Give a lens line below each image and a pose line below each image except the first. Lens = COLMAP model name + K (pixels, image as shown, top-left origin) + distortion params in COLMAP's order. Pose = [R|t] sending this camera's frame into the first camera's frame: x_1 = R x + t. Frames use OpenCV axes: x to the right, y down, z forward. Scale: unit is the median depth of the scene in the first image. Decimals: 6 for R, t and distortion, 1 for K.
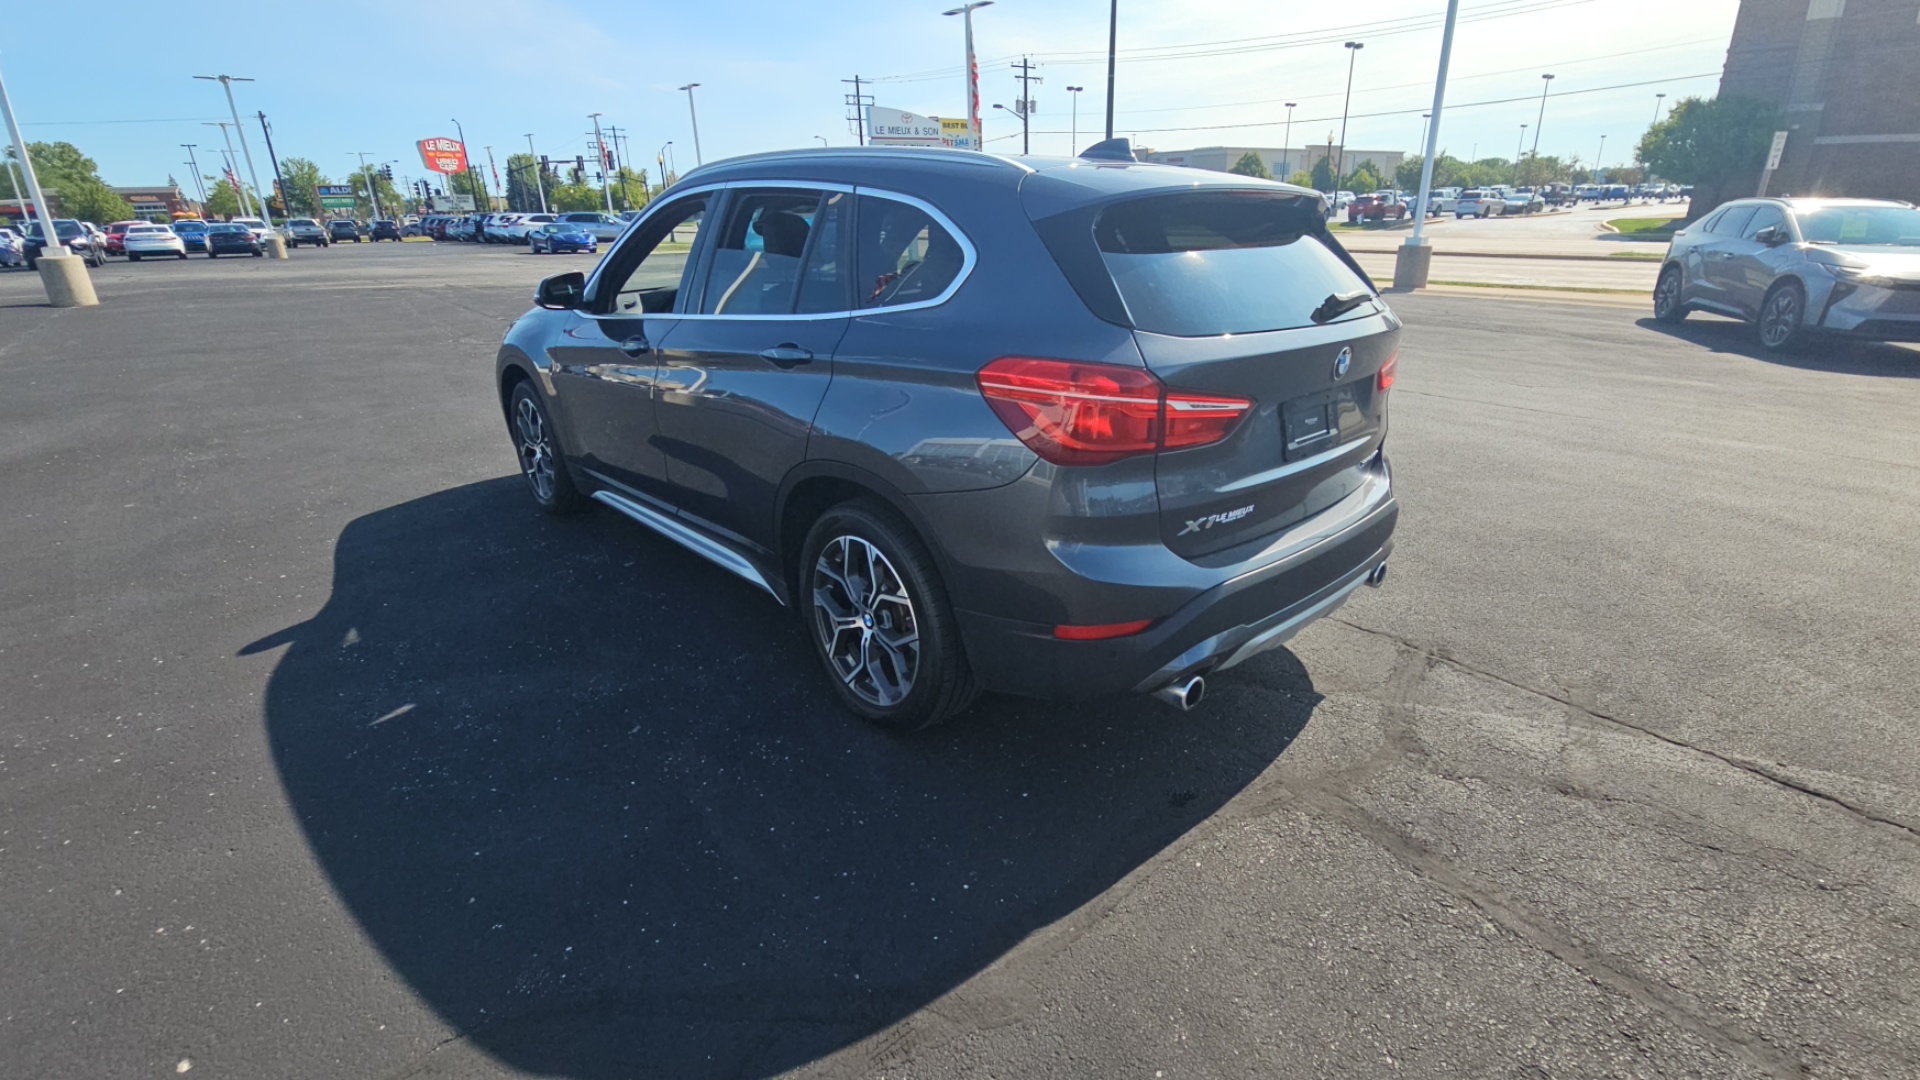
lens RADIAL K [[859.3, 0, 980.1], [0, 859.3, 544.6], [0, 0, 1]] dist [0.005411, -0.005398]
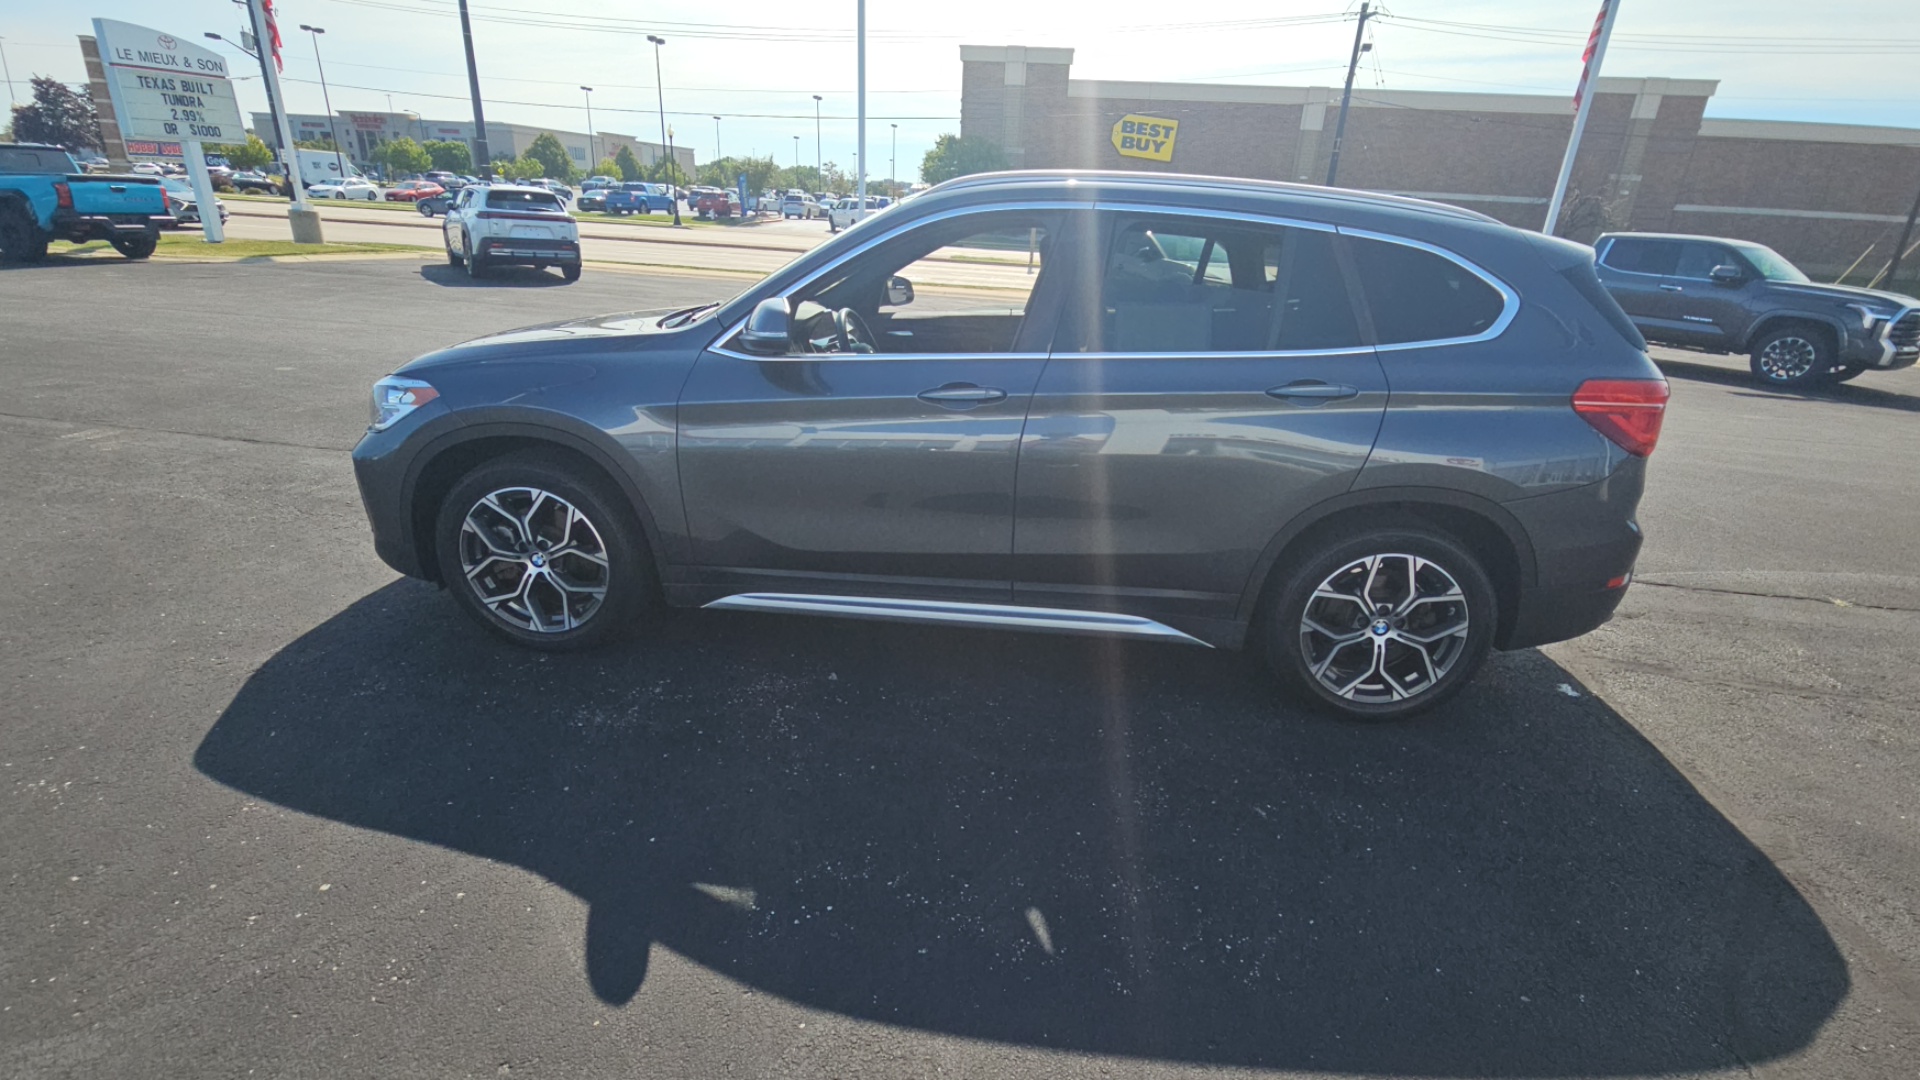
lens RADIAL K [[857.7, 0, 983.0], [0, 857.7, 541.8], [0, 0, 1]] dist [0.010762, -0.008828]
pose [[0.740397, -0.190068, 0.644737, -0.198074], [0.185161, 0.979750, 0.076196, -0.032670], [-0.646163, 0.062965, 0.760597, 0.082871]]
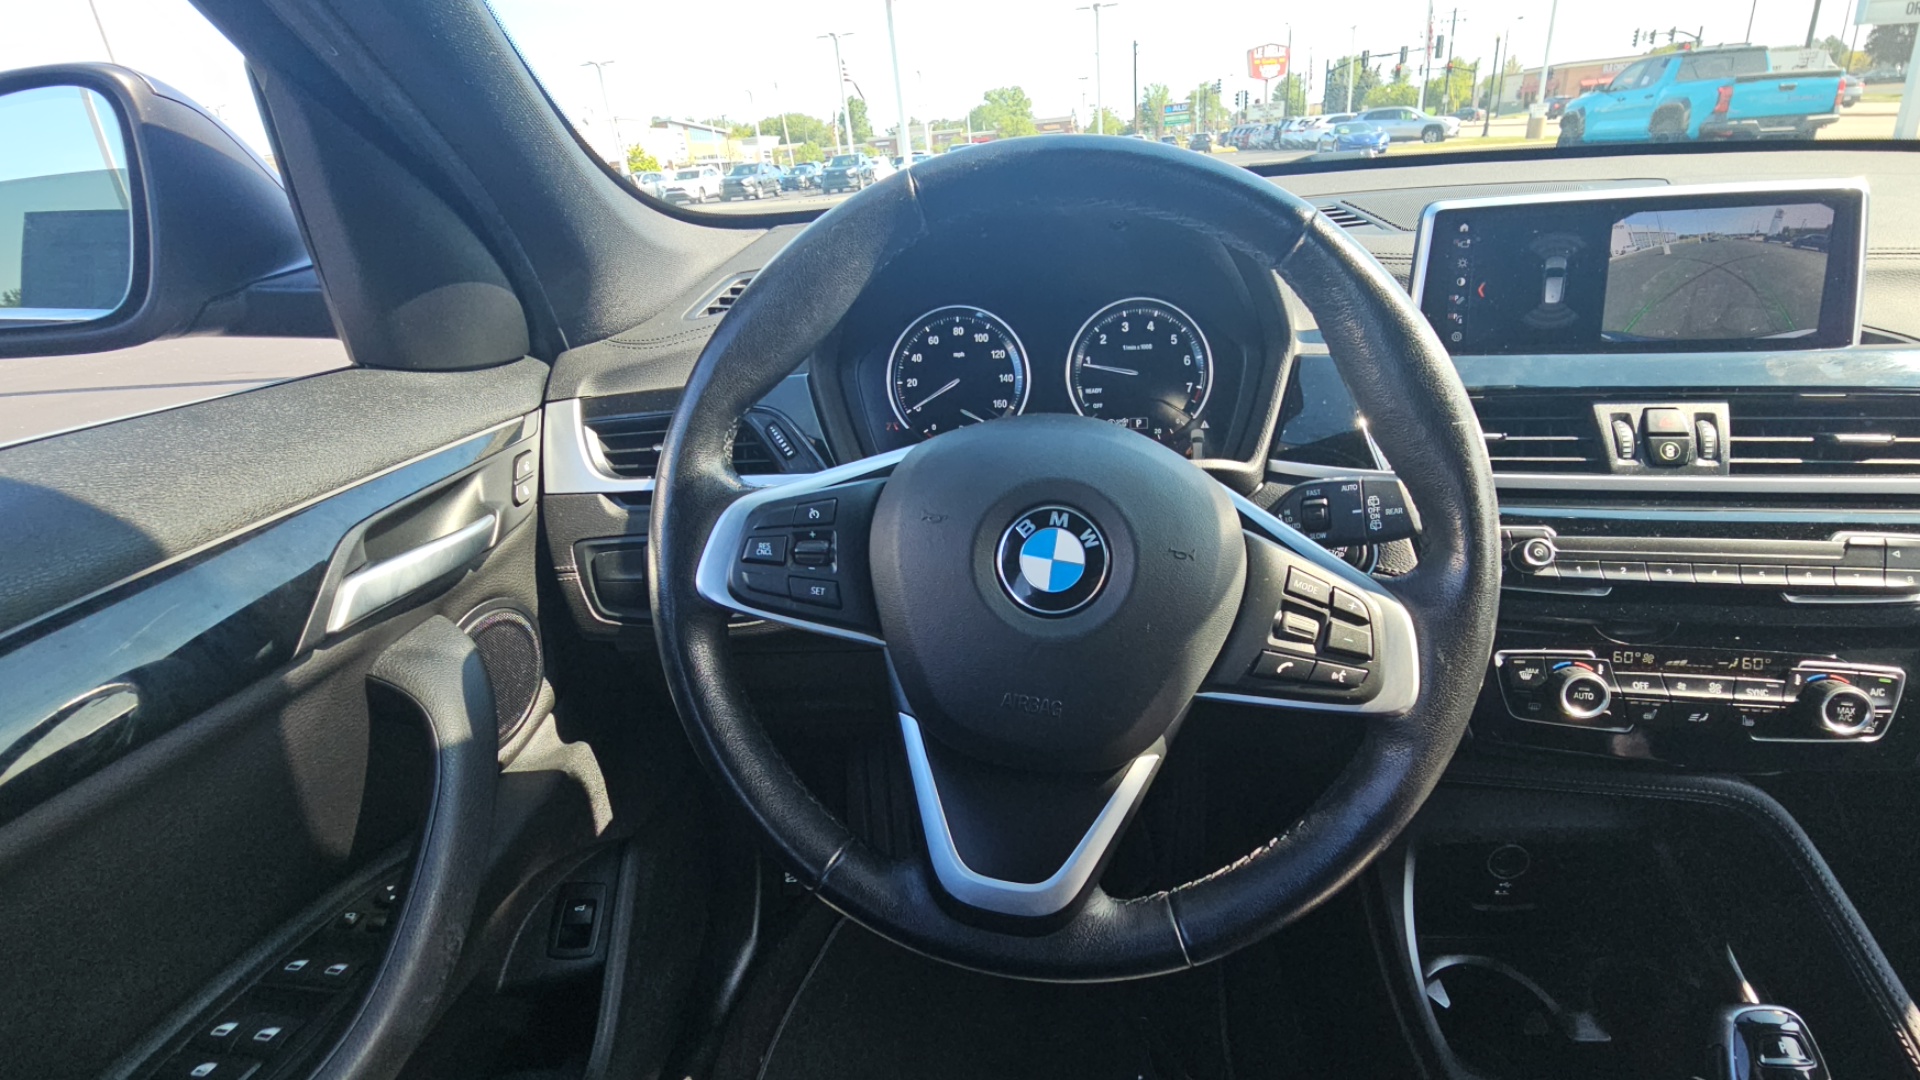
lens RADIAL K [[858.2, 0, 980.6], [0, 858.2, 542.2], [0, 0, 1]] dist [0.005722, -0.004418]
pose [[0.682212, 0.266006, -0.681049, -0.062123], [-0.201738, 0.963795, 0.174360, -0.068743], [0.702772, 0.018443, 0.711176, 0.233943]]
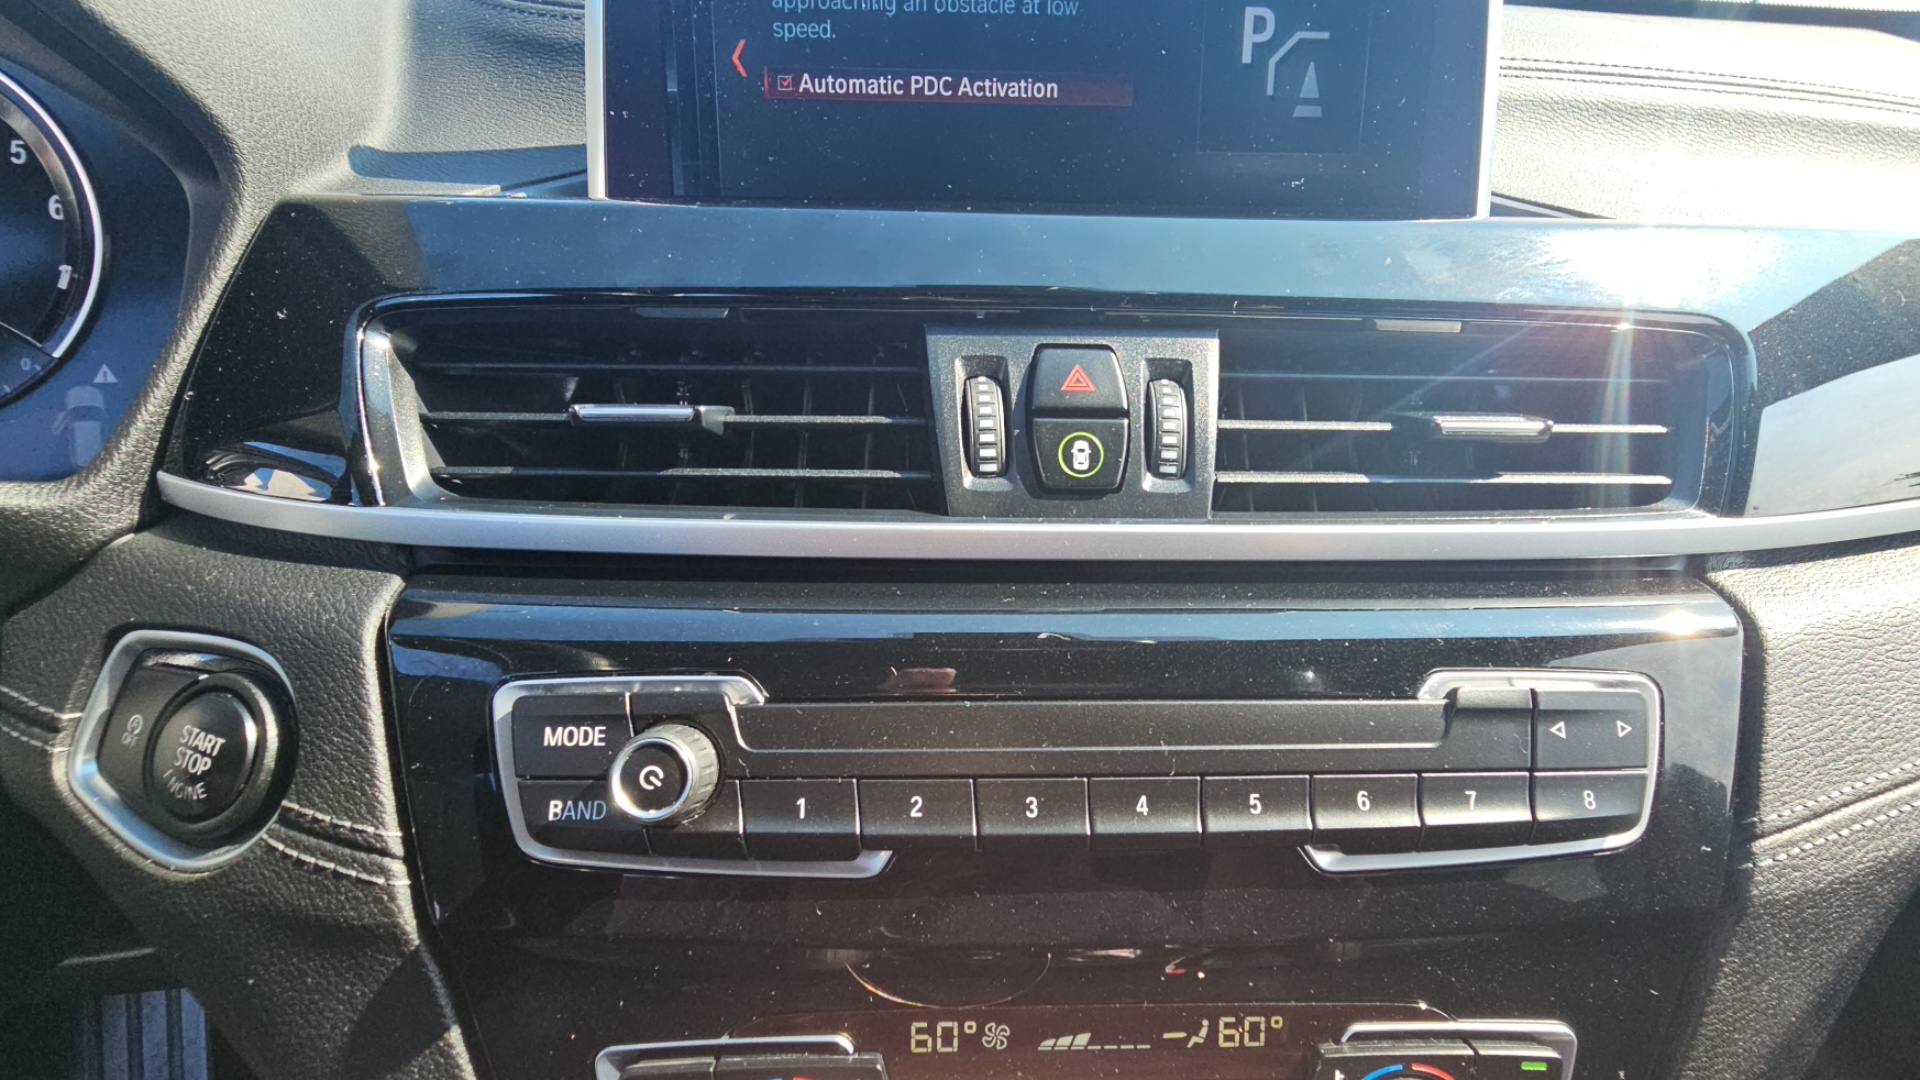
lens RADIAL K [[858.2, 0, 980.6], [0, 858.2, 542.2], [0, 0, 1]] dist [0.005722, -0.004418]
pose [[0.833067, 0.266143, -0.484941, -0.062155], [-0.218664, 0.963691, 0.153252, -0.072314], [0.508120, -0.021630, 0.861015, 0.266131]]
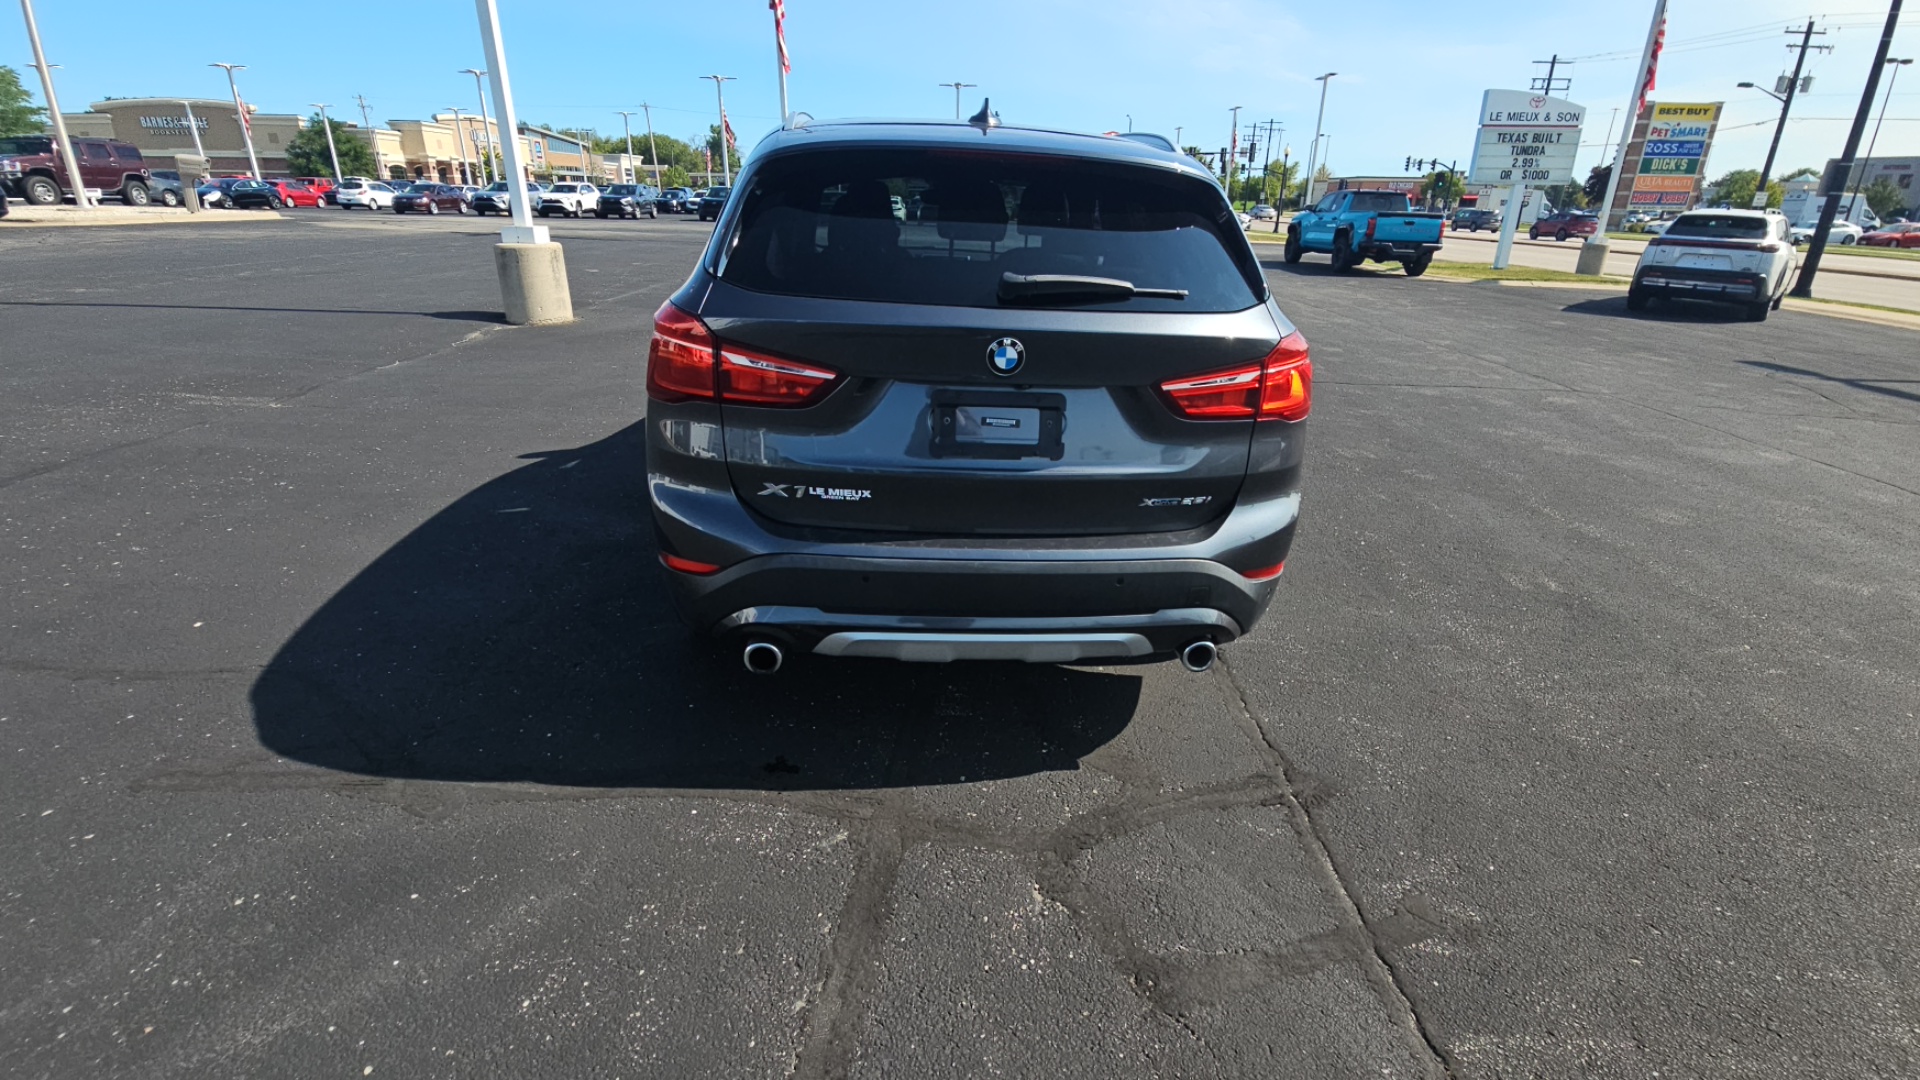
lens RADIAL K [[859.3, 0, 980.1], [0, 859.3, 544.6], [0, 0, 1]] dist [0.005411, -0.005398]
pose [[0.778413, 0.266455, -0.568396, 0.138722], [-0.262685, 0.960621, 0.090579, -0.015409], [0.570148, 0.078801, 0.817754, 0.046305]]
